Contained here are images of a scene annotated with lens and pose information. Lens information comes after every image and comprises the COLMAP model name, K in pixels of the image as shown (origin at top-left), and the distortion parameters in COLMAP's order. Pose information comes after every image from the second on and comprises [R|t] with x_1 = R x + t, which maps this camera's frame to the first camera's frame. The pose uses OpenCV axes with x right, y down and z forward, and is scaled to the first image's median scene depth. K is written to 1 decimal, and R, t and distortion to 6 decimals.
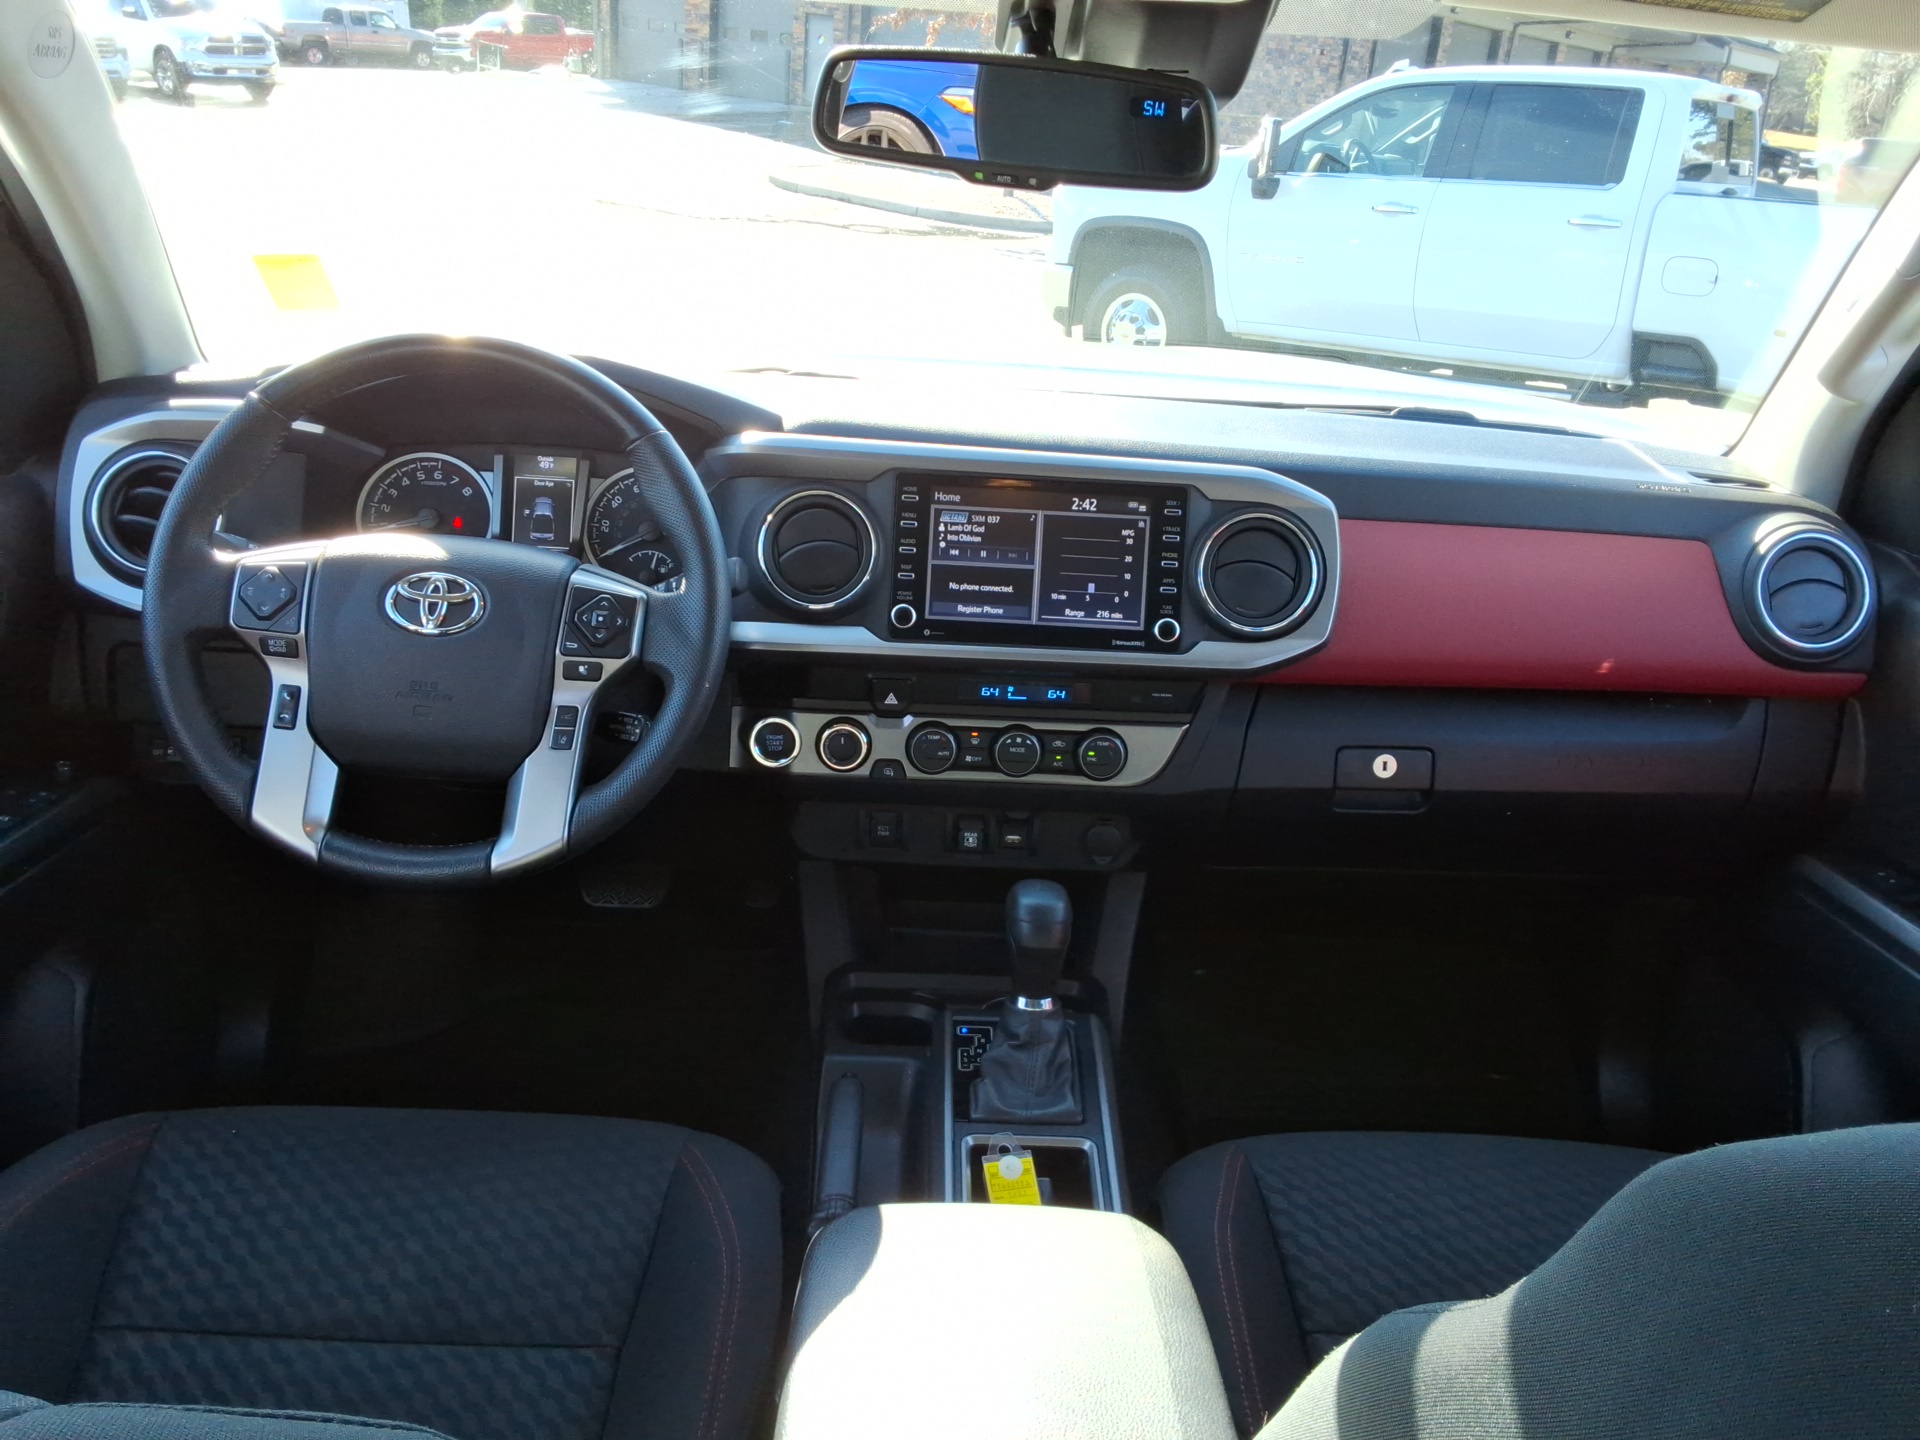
lens RADIAL K [[1556.2, 0, 960.0], [0, 1556.2, 720.0], [0, 0, 1]] dist [0.115342, -0.191959]
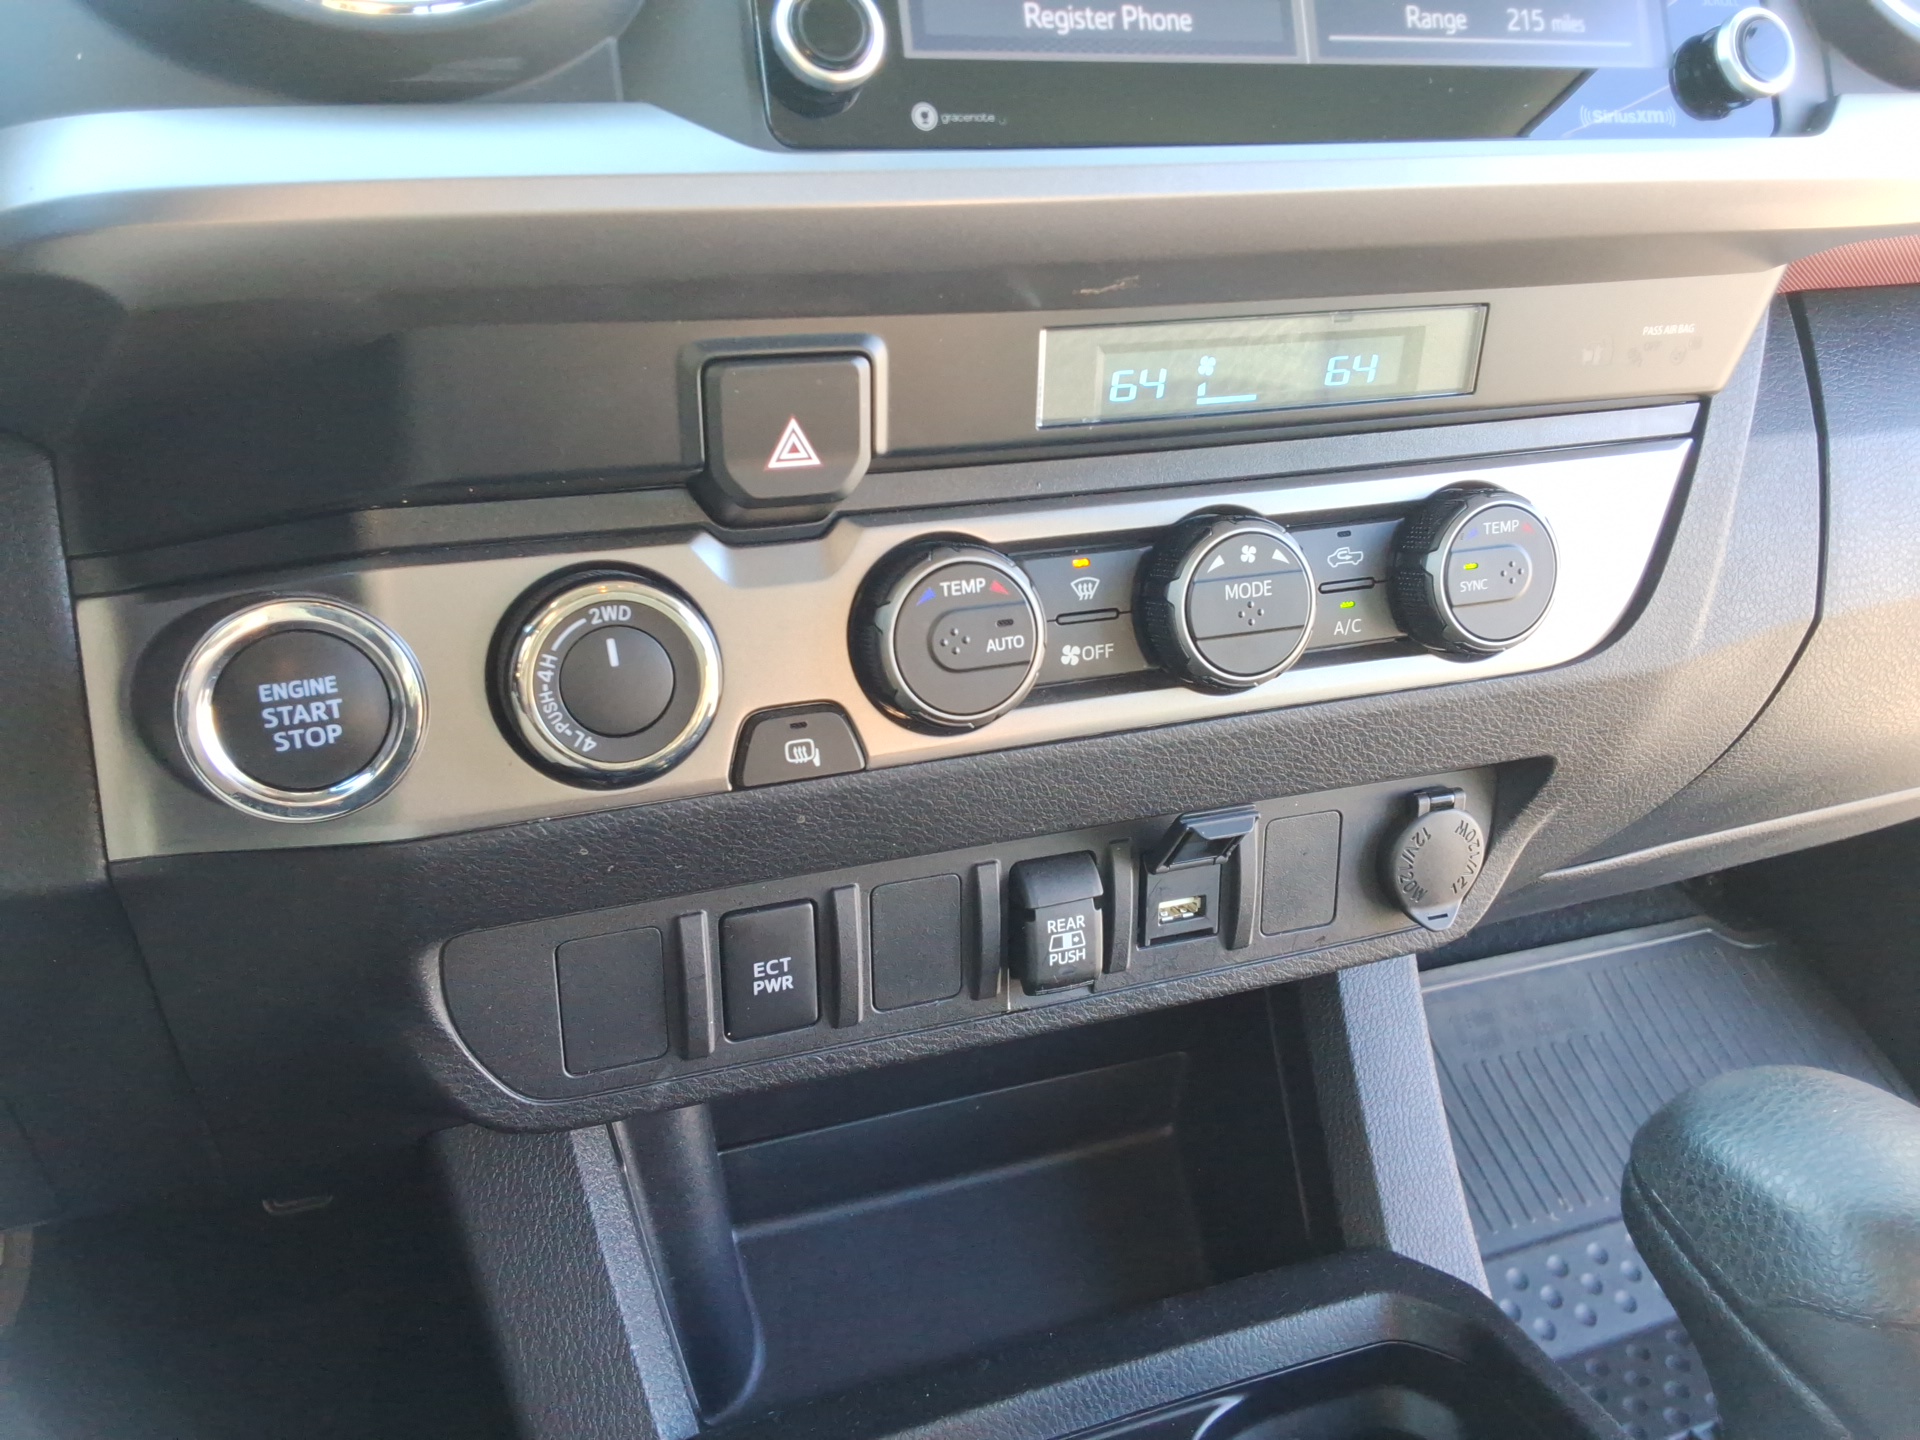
lens RADIAL K [[1535.0, 0, 960.0], [0, 1535.0, 720.0], [0, 0, 1]] dist [0.126850, -0.183886]
pose [[0.935021, -0.168070, 0.312232, -0.103914], [0.173785, 0.984736, 0.009649, 0.031222], [-0.309088, 0.045239, 0.949957, 0.779630]]
